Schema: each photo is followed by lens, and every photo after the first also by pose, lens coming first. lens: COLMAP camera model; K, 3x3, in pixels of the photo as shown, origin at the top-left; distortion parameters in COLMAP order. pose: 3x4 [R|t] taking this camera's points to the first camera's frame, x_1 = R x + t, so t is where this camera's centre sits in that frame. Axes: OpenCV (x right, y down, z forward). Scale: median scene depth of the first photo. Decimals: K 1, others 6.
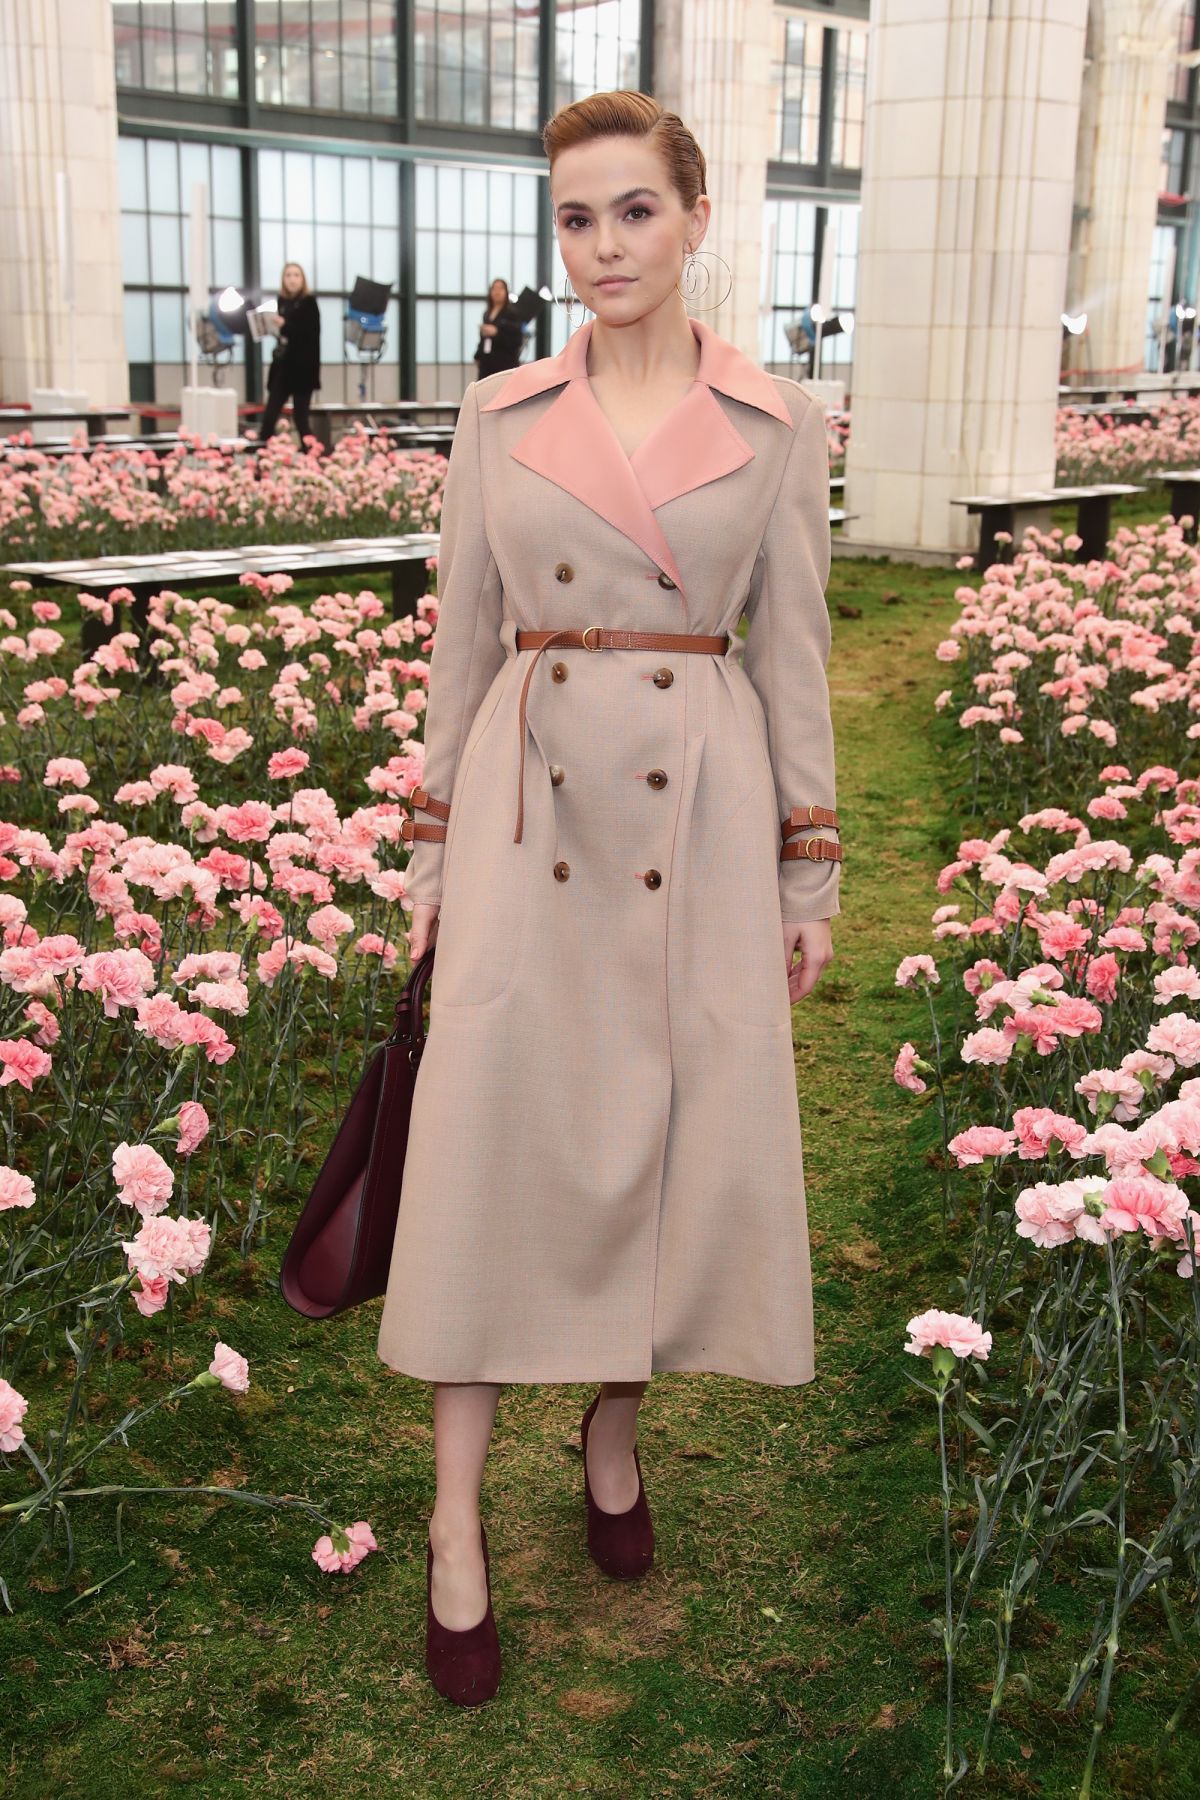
lens RADIAL K [[2148.1, 0, 595.6], [0, 2148.1, 931.6], [0, 0, 1]] dist [0.007995, 0.040434]
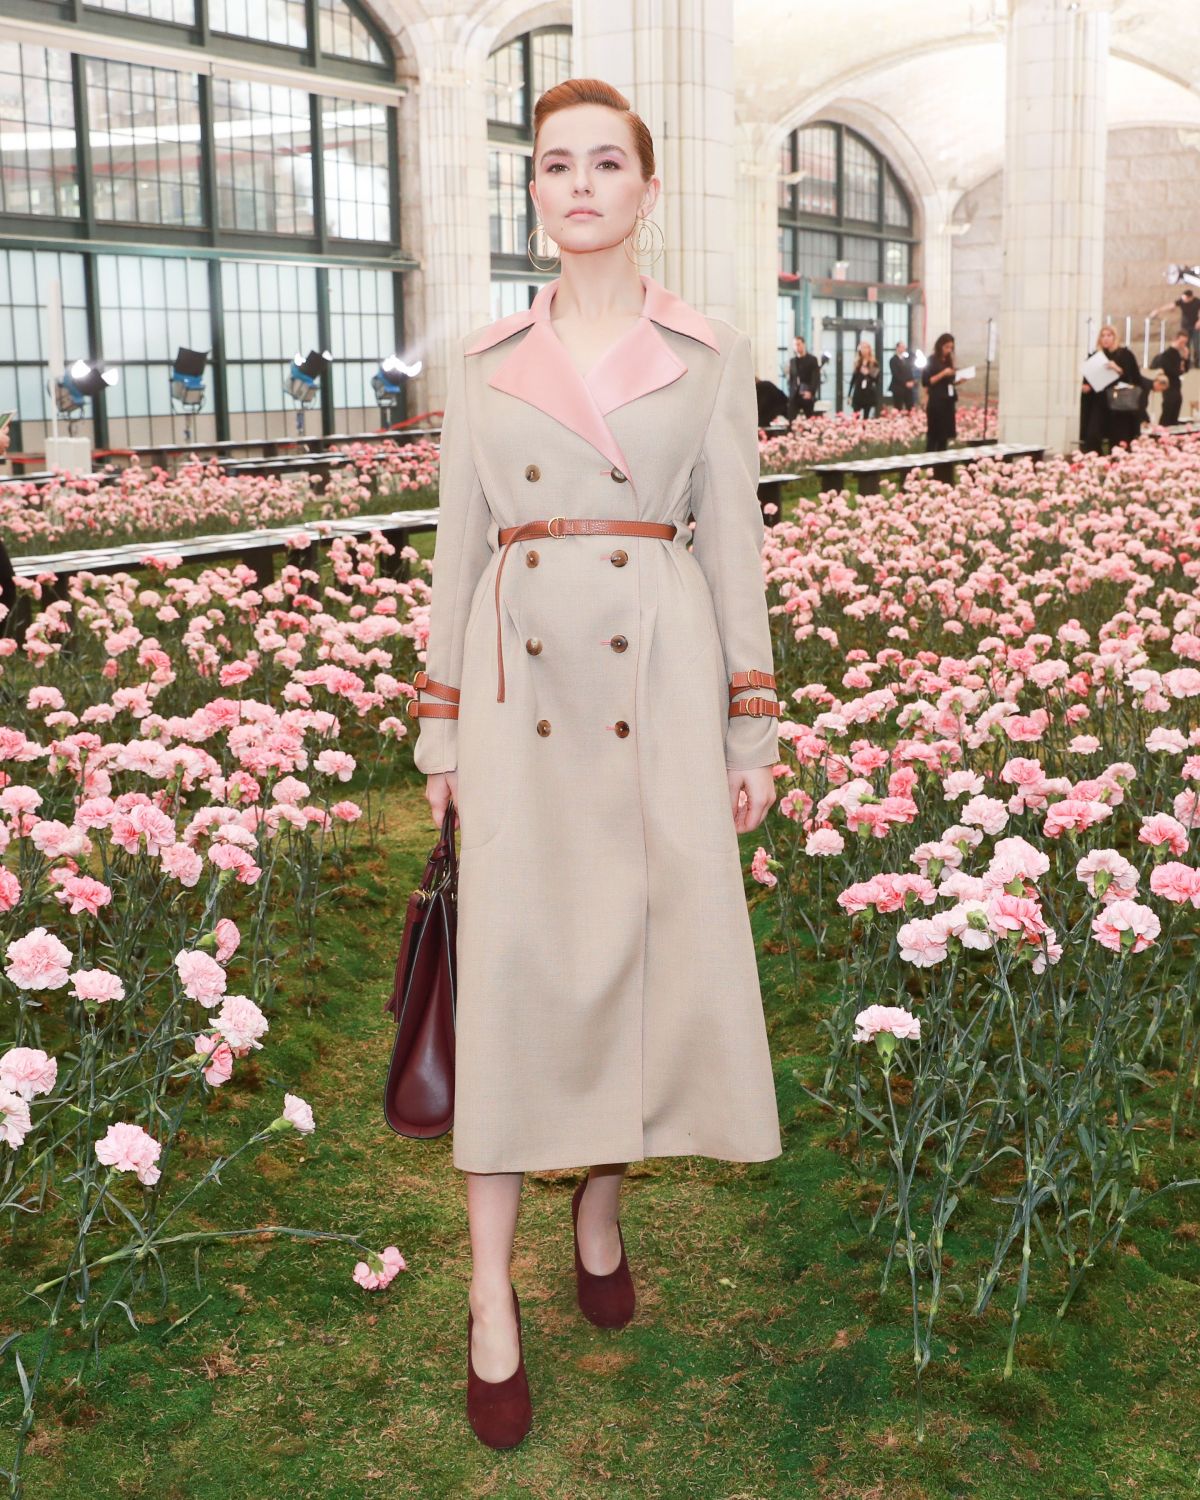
lens RADIAL K [[1680.7, 0, 616.8], [0, 1680.7, 746.3], [0, 0, 1]] dist [-0.081197, 0.020230]
pose [[0.987091, -0.065940, 0.145959, -0.072433], [0.075004, 0.995525, -0.057491, 0.037832], [-0.141515, 0.067696, 0.987619, 0.013565]]
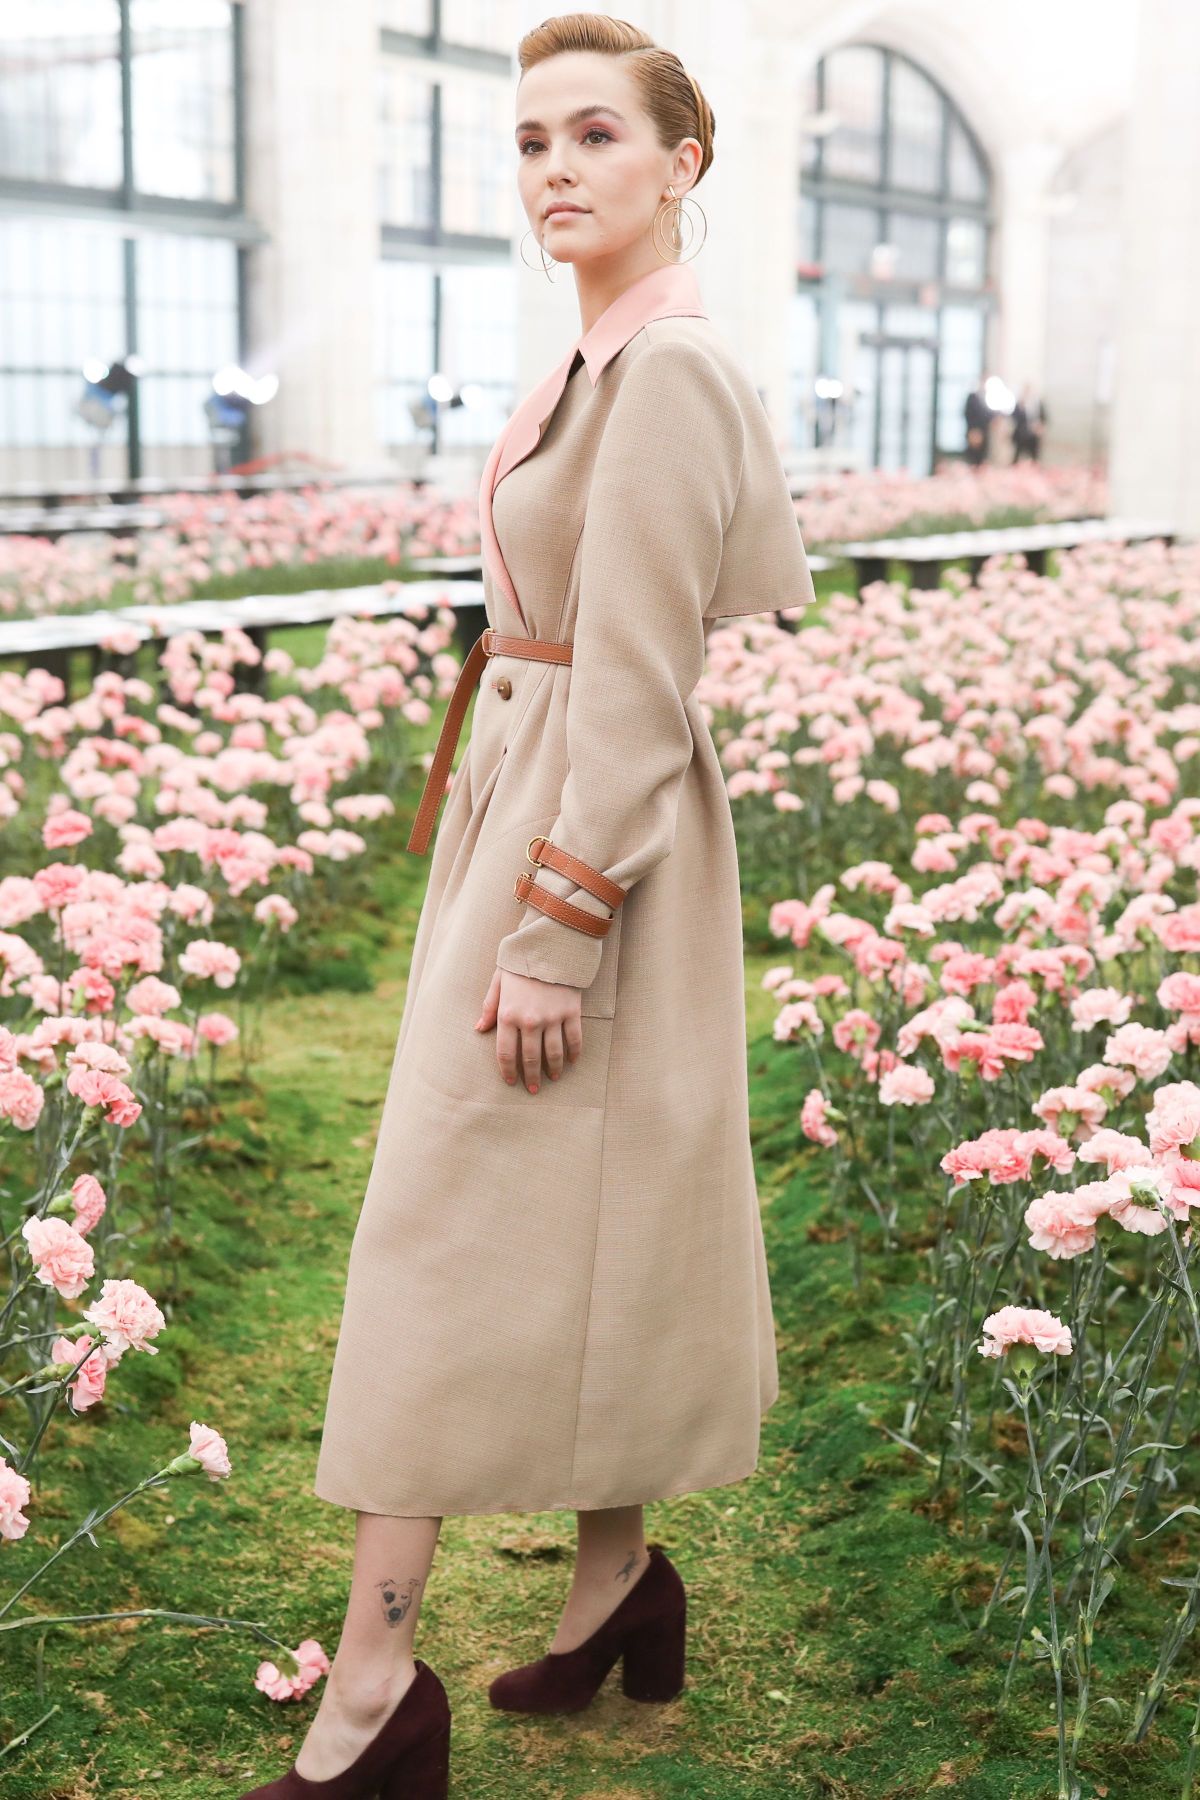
lens RADIAL K [[2451.5, 0, 602.7], [0, 2451.5, 938.0], [0, 0, 1]] dist [-0.009618, -0.023948]
pose [[0.983693, -0.044042, 0.174378, -0.108925], [0.055127, 0.996721, -0.059237, 0.038512], [-0.171197, 0.067884, 0.982895, -0.016675]]
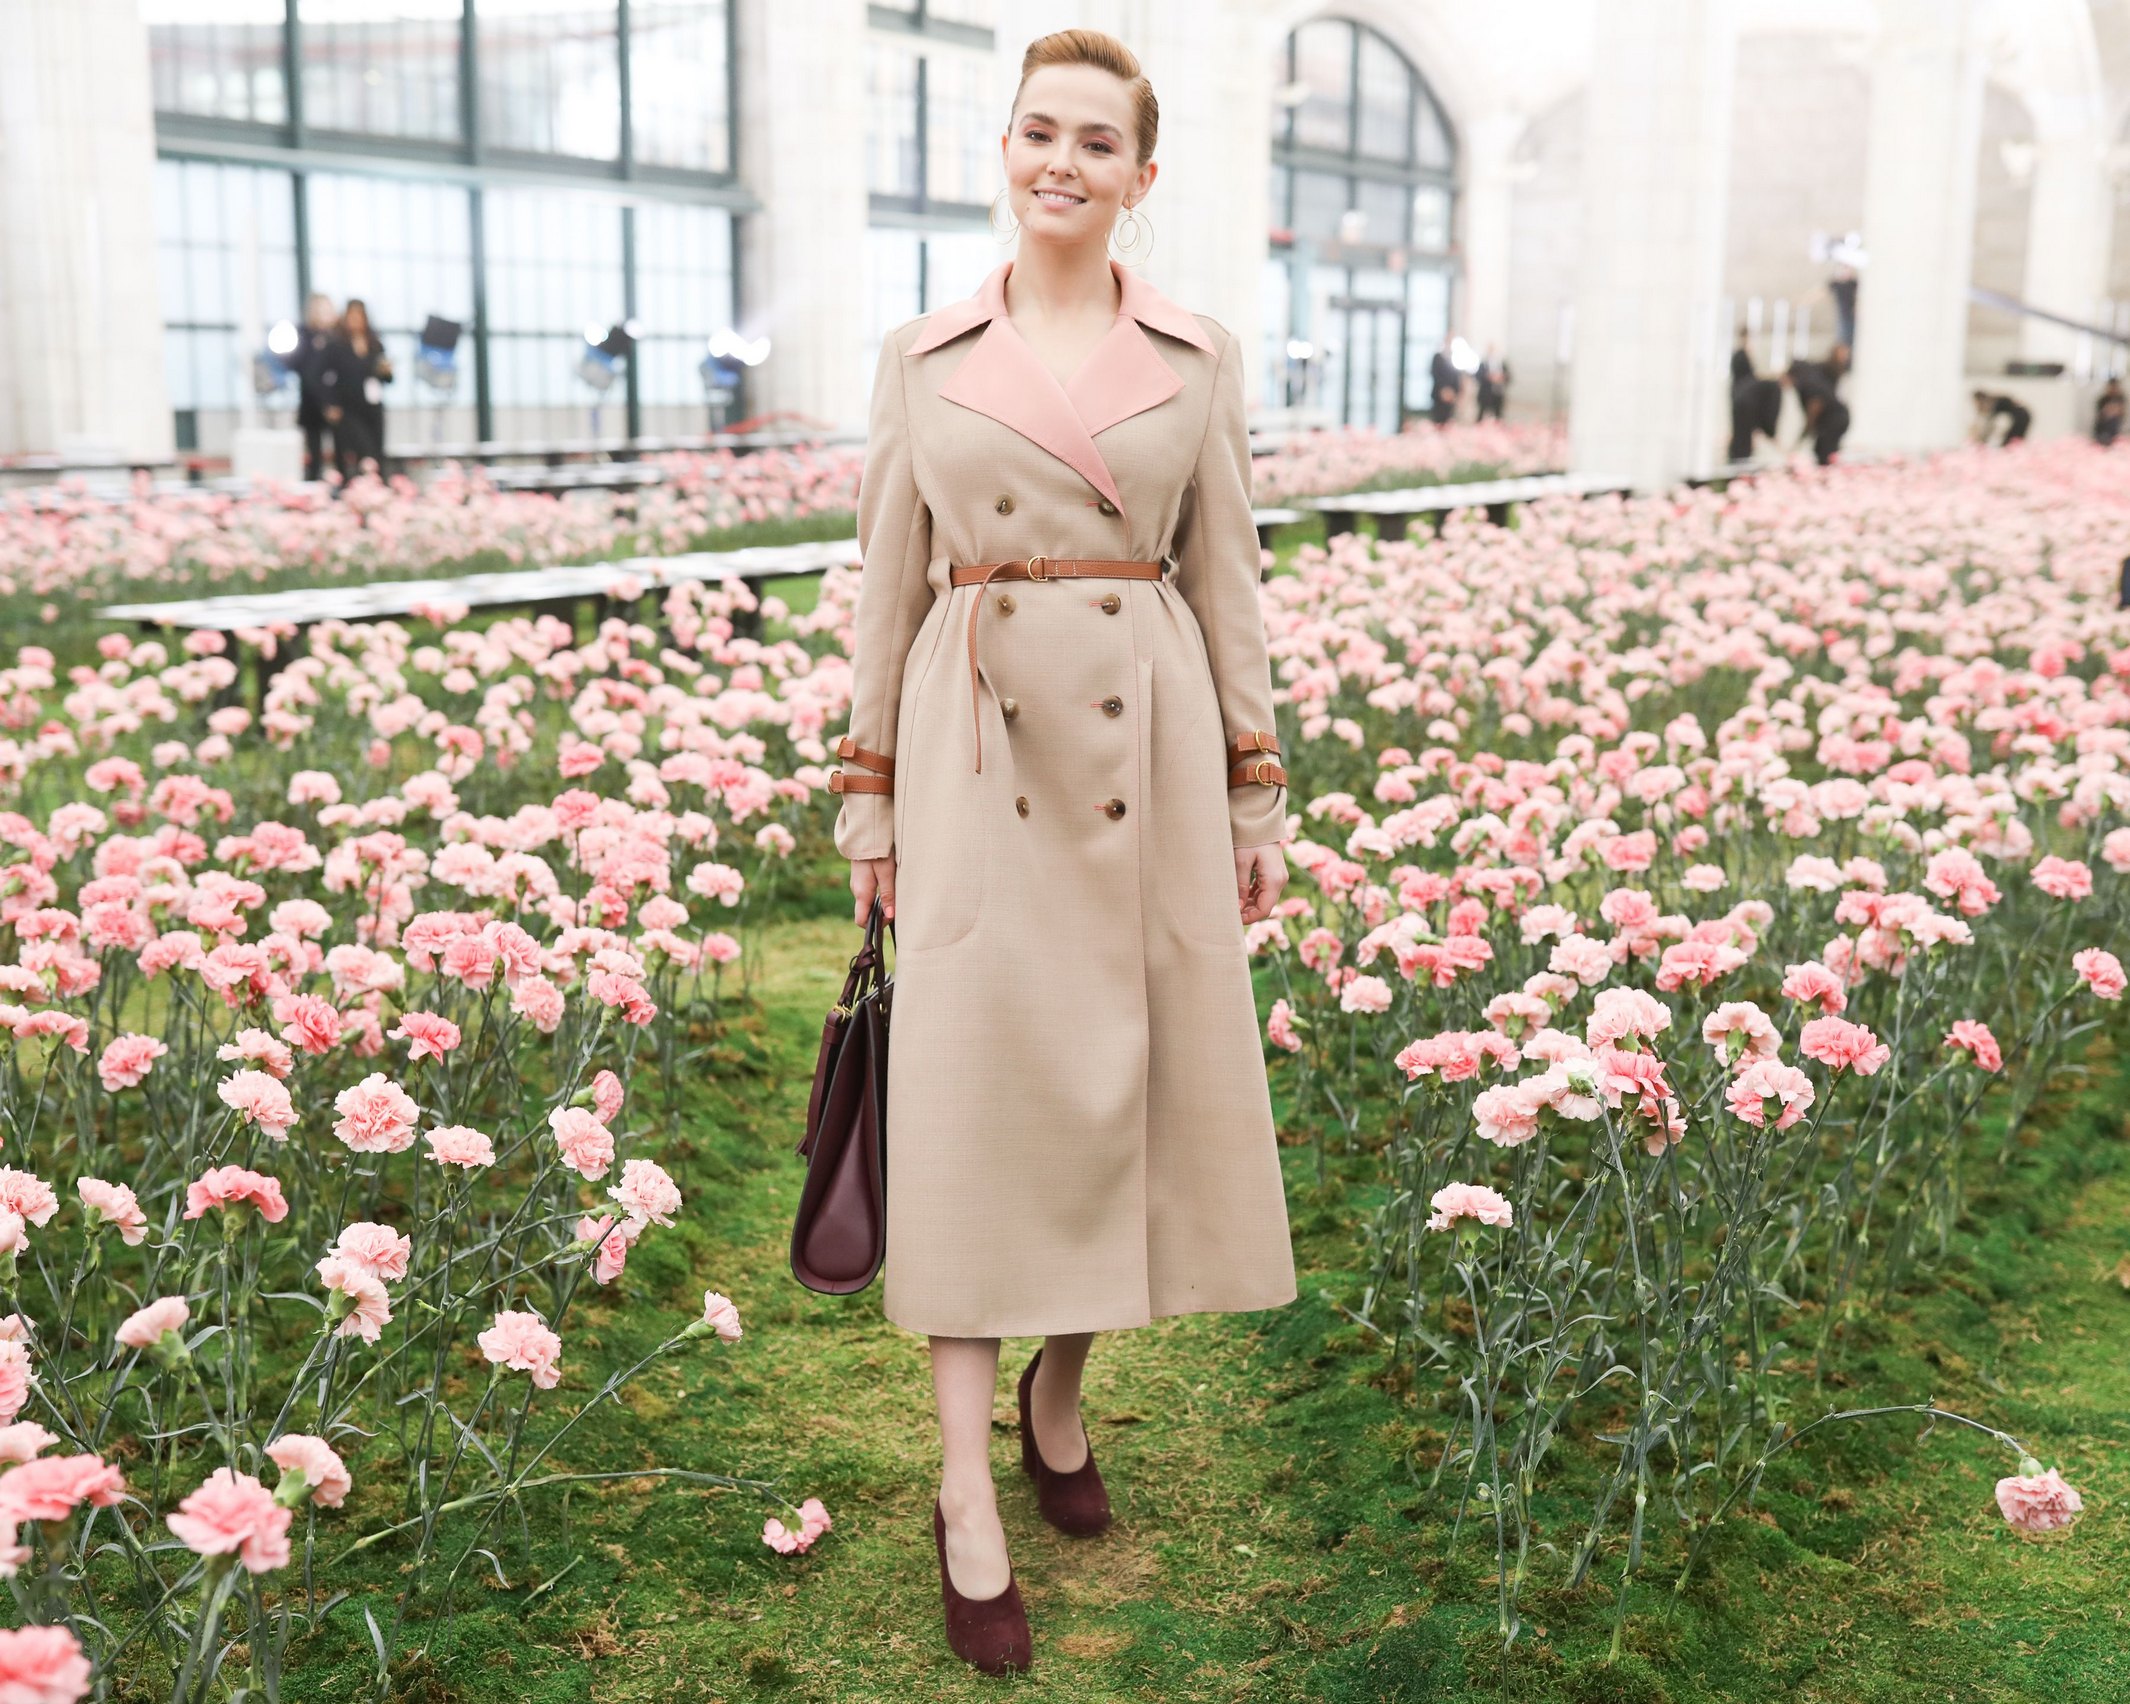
lens RADIAL K [[2366.2, 0, 1061.9], [0, 2366.2, 898.3], [0, 0, 1]] dist [-0.015935, -0.026850]
pose [[0.985154, -0.045776, 0.165457, -0.114727], [0.055215, 0.997072, -0.052905, 0.050162], [-0.162550, 0.061256, 0.984797, -0.046923]]
